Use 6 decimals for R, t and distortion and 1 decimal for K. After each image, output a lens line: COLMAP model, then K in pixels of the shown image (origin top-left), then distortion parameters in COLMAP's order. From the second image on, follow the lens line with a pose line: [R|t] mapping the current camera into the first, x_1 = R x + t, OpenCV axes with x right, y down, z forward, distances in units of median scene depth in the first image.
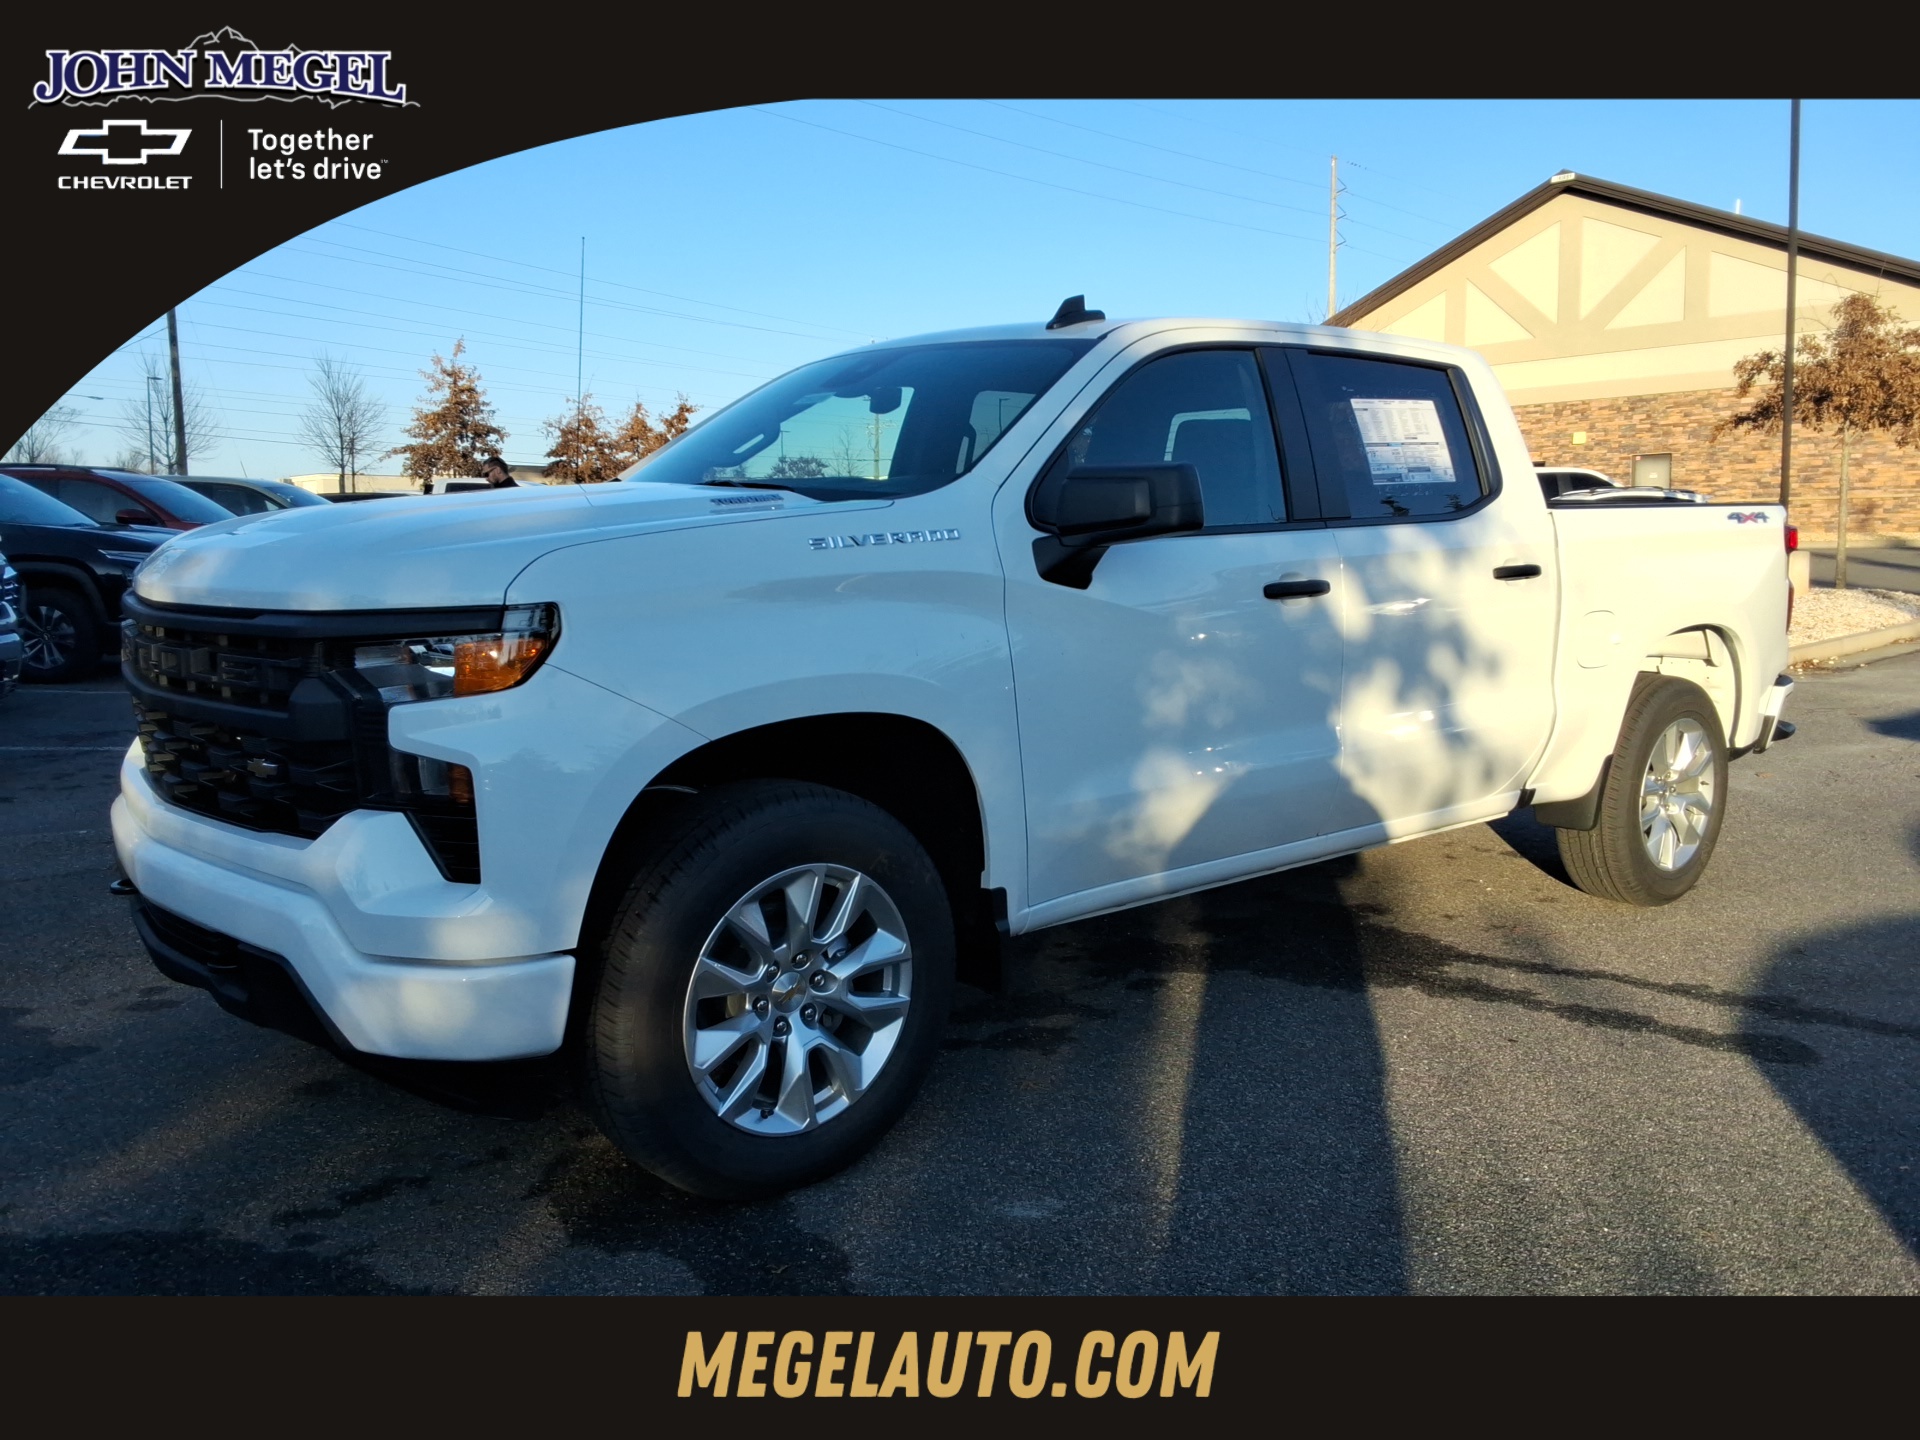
lens RADIAL K [[1557.8, 0, 968.9], [0, 1557.8, 712.1], [0, 0, 1]] dist [0.101042, -0.159277]
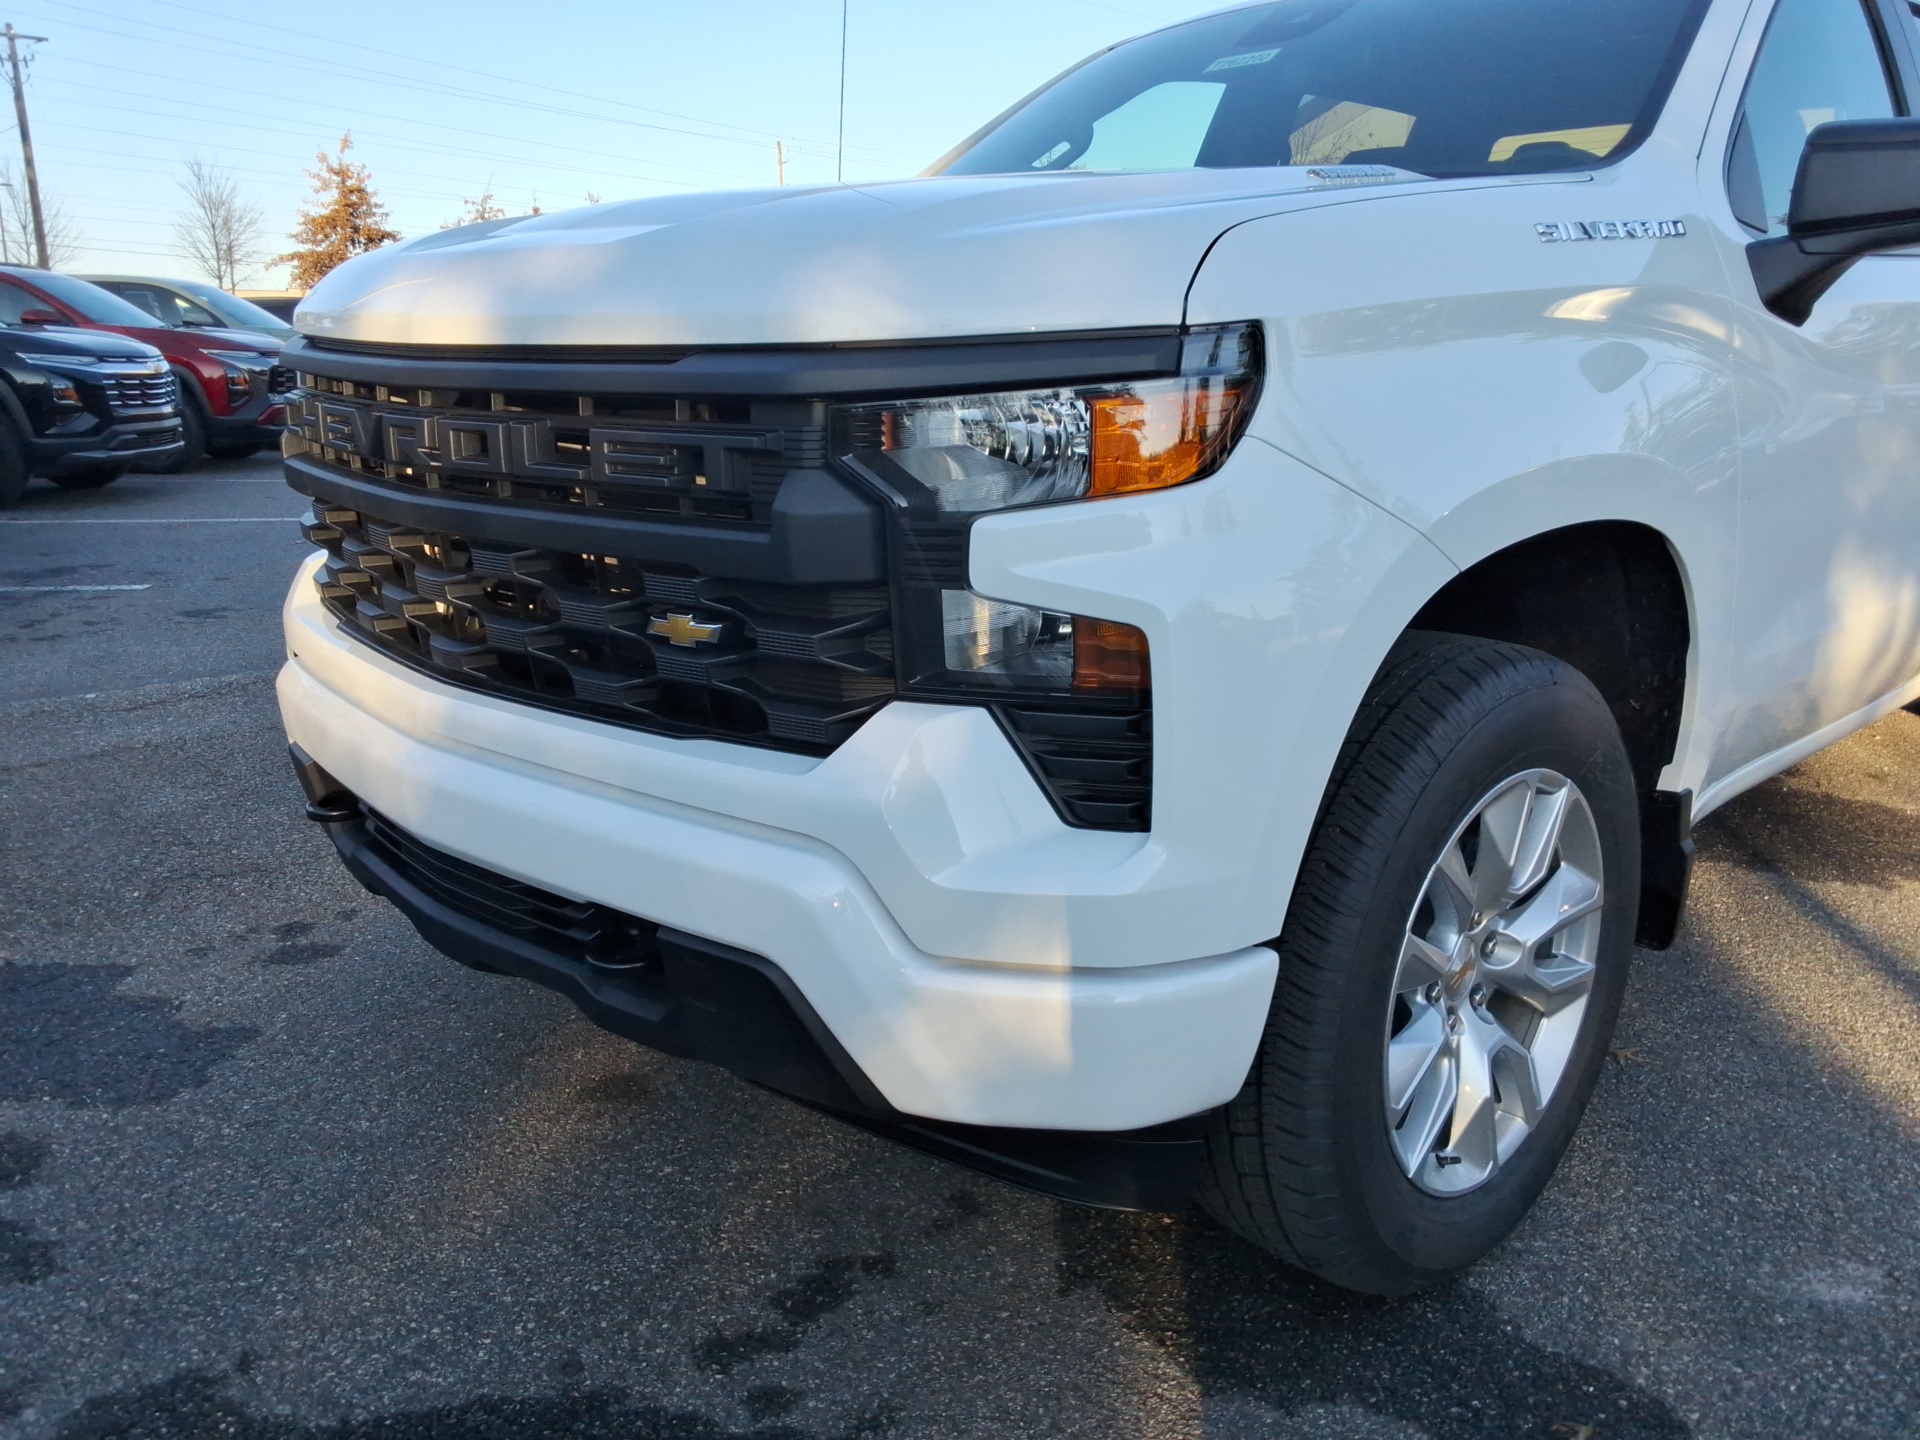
lens RADIAL K [[1550.7, 0, 961.3], [0, 1550.7, 710.3], [0, 0, 1]] dist [0.107294, -0.168597]
pose [[0.998052, -0.020140, 0.059053, -0.319894], [0.013471, 0.993703, 0.111230, 0.002125], [-0.060921, -0.110218, 0.992039, 0.358790]]
